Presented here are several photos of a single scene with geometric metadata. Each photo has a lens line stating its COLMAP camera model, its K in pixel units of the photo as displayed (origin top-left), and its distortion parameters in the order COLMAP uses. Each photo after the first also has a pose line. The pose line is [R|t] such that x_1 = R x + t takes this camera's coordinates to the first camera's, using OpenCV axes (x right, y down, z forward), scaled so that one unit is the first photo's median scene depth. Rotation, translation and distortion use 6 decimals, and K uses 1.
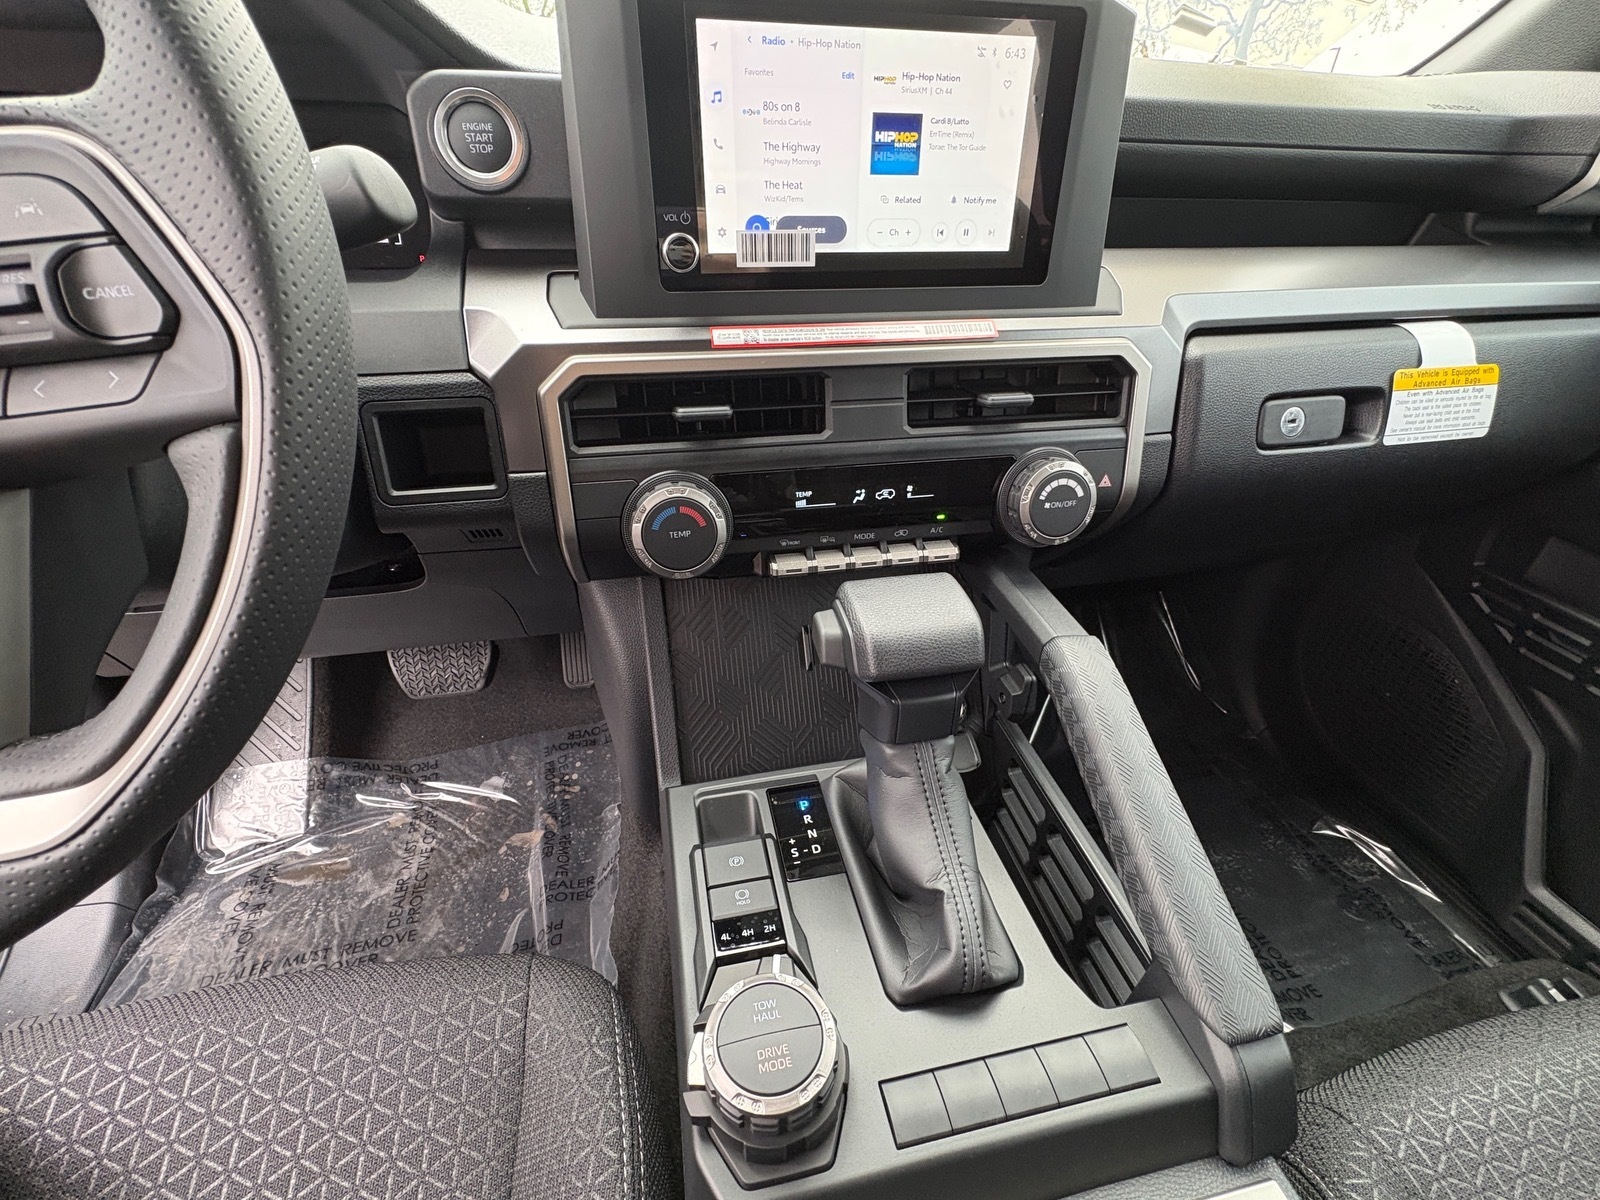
lens RADIAL K [[693.4, 0, 794.5], [0, 693.4, 603.9], [0, 0, 1]] dist [0.003382, -0.000492]
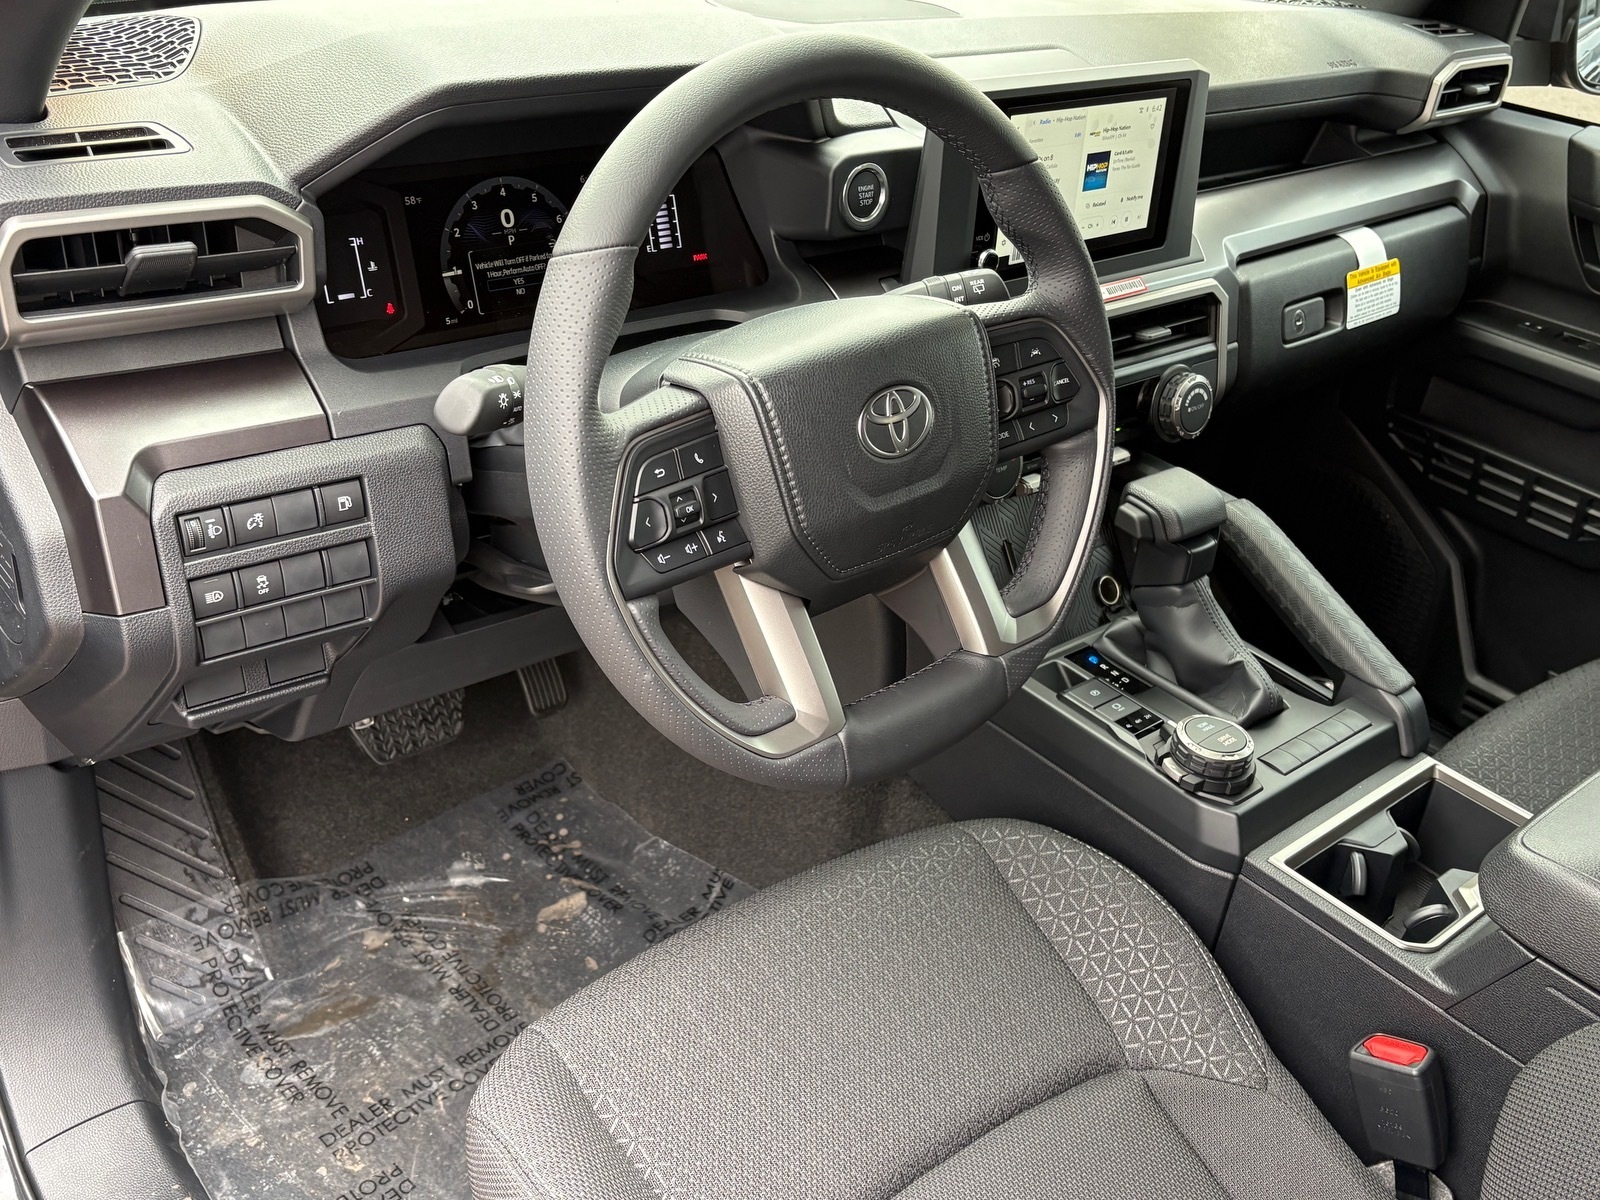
lens RADIAL K [[1541.2, 0, 800.1], [0, 1541.2, 609.3], [0, 0, 1]] dist [0.021839, 0.000000]
pose [[0.875144, -0.181633, 0.448477, -1.774544], [0.180550, 0.982508, 0.045597, -0.037775], [-0.448914, 0.041068, 0.892631, -1.357234]]
